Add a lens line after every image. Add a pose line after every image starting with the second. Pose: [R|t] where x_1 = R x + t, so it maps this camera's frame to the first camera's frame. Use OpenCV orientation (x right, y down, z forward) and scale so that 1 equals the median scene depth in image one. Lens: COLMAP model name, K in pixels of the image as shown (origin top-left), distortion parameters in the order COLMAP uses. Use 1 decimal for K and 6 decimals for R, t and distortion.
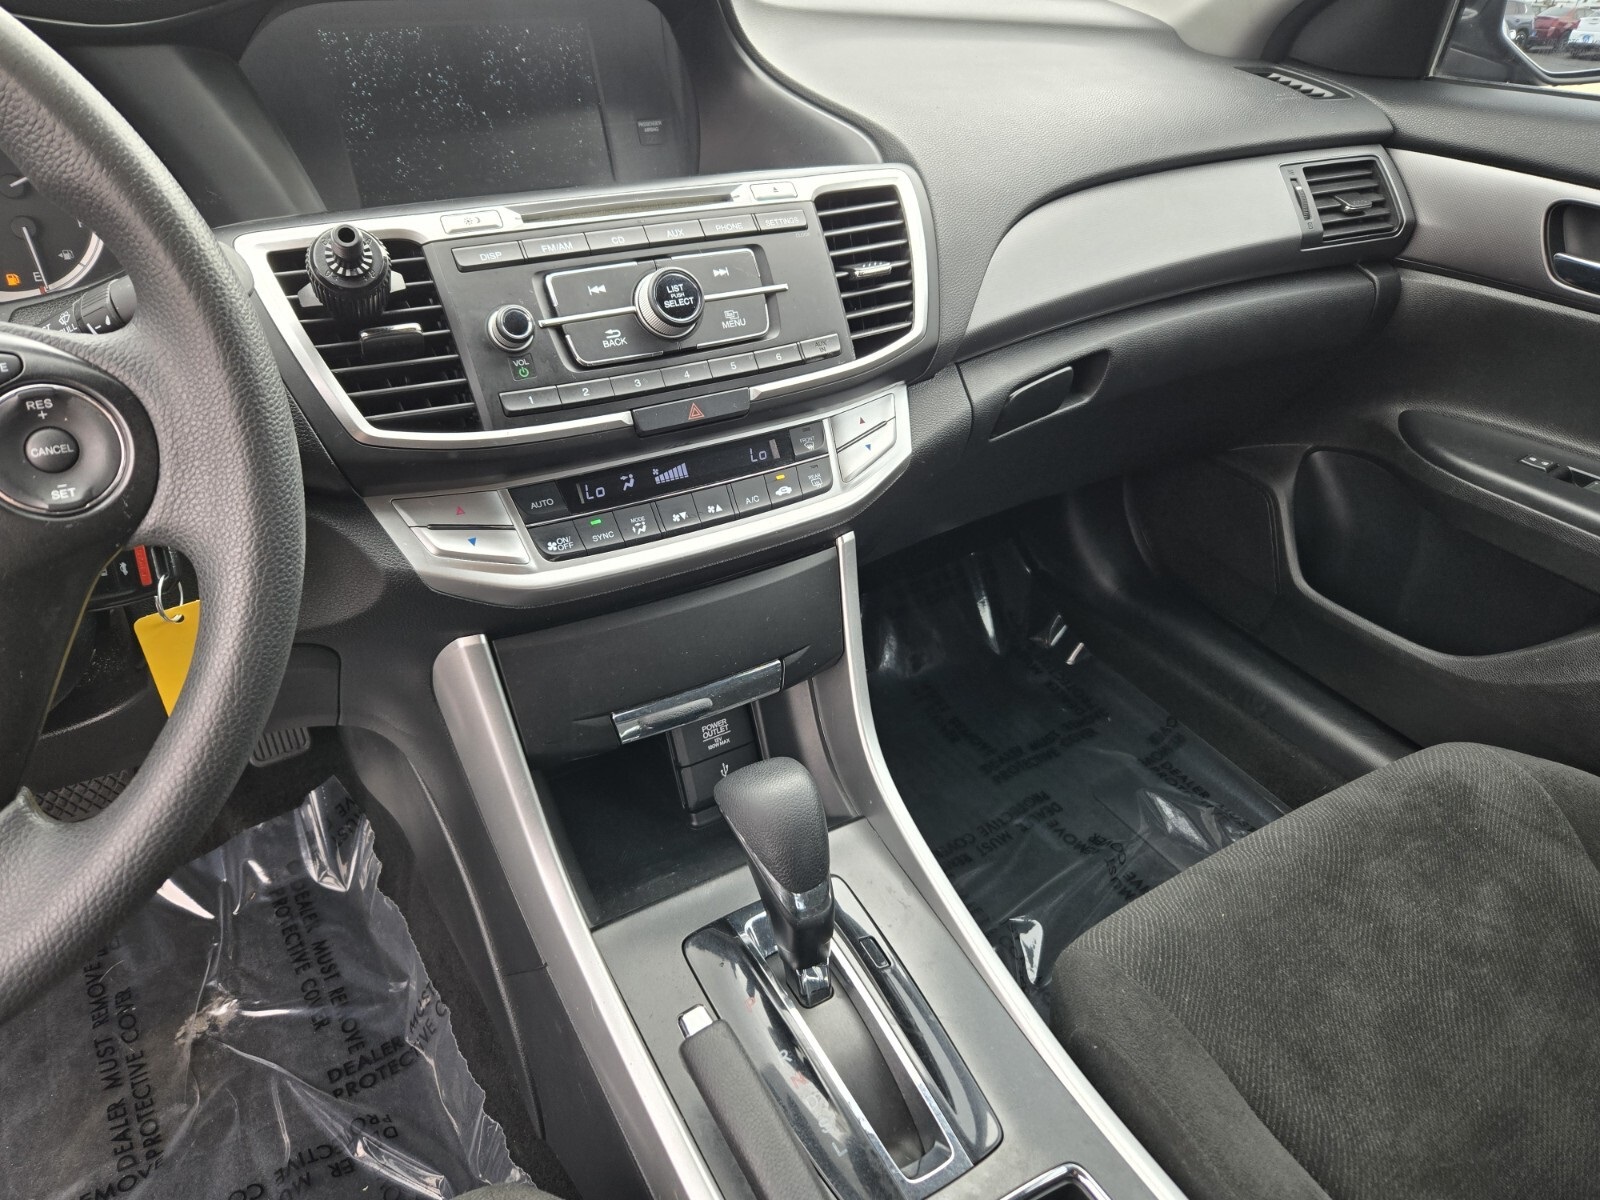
lens RADIAL K [[1107.2, 0, 795.3], [0, 1107.2, 579.5], [0, 0, 1]] dist [0.062417, -0.048215]
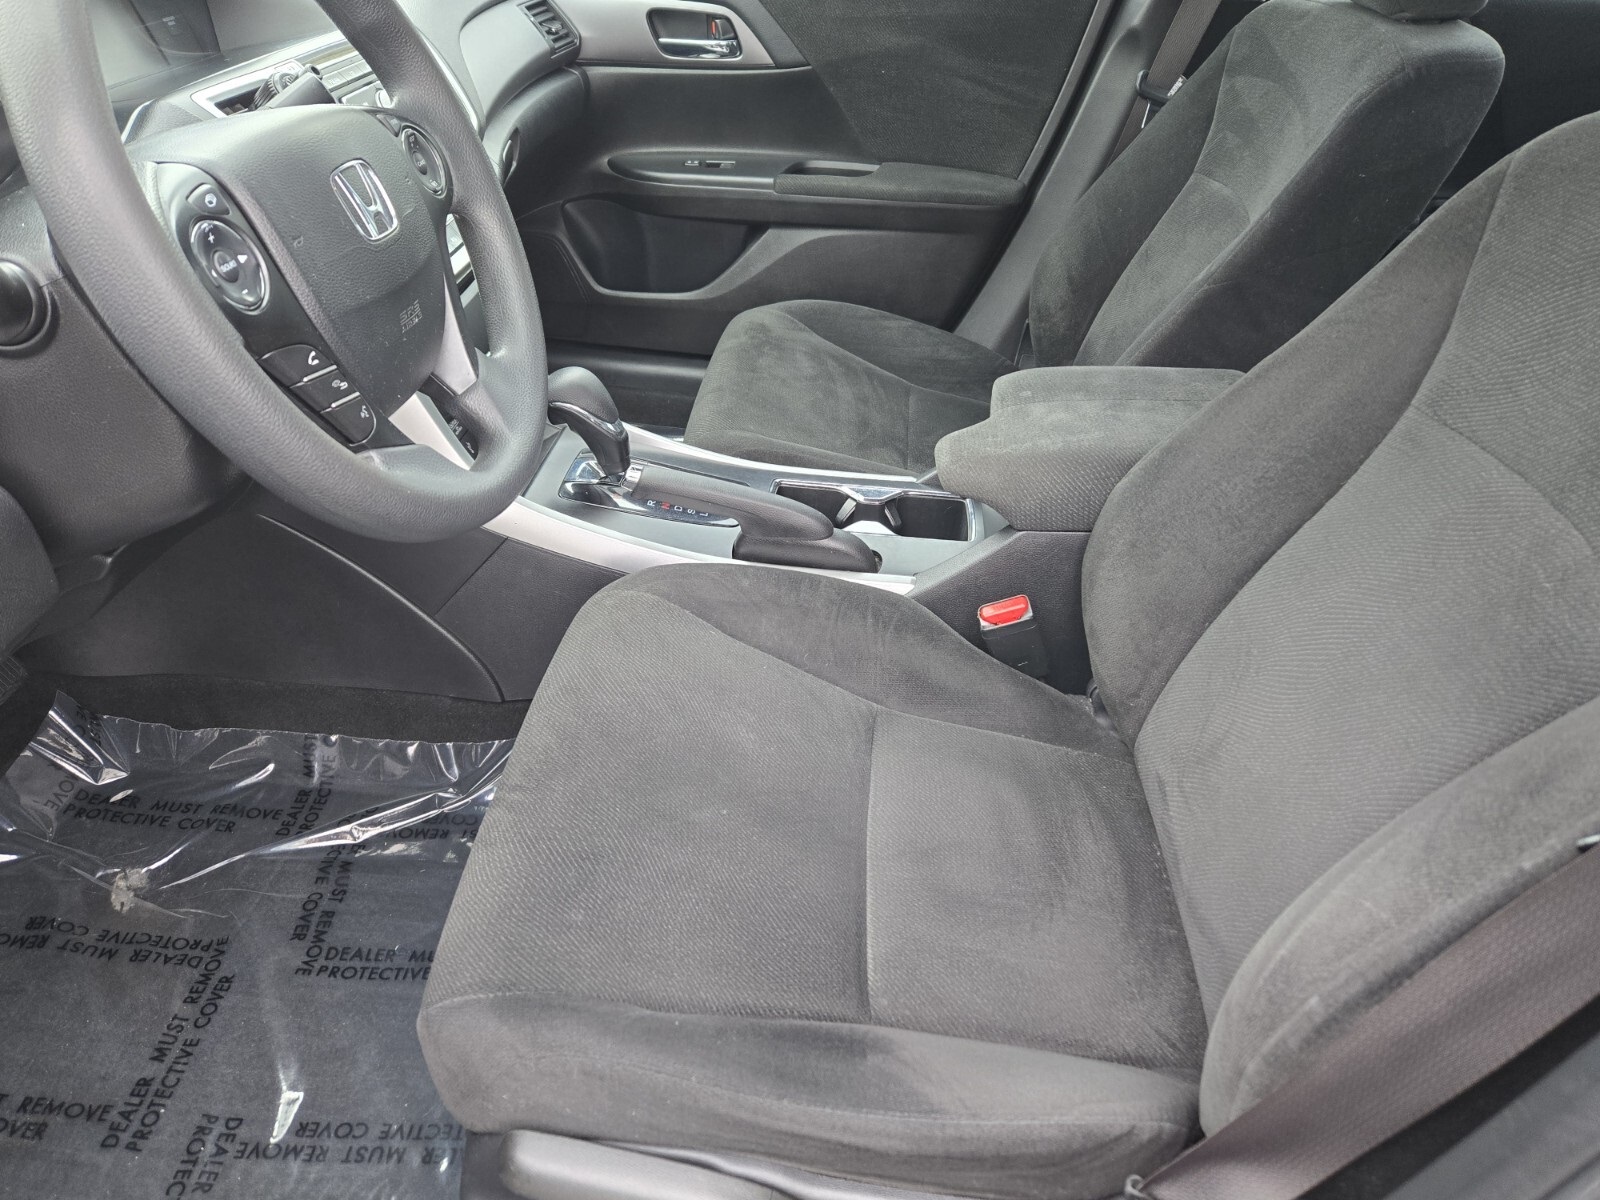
lens RADIAL K [[1107.2, 0, 826.0], [0, 1107.2, 588.1], [0, 0, 1]] dist [0.062417, -0.048215]
pose [[0.576861, -0.462225, 0.673484, -1.088084], [0.407833, 0.877356, 0.252824, 0.188937], [-0.707746, 0.128824, 0.694622, -0.447296]]
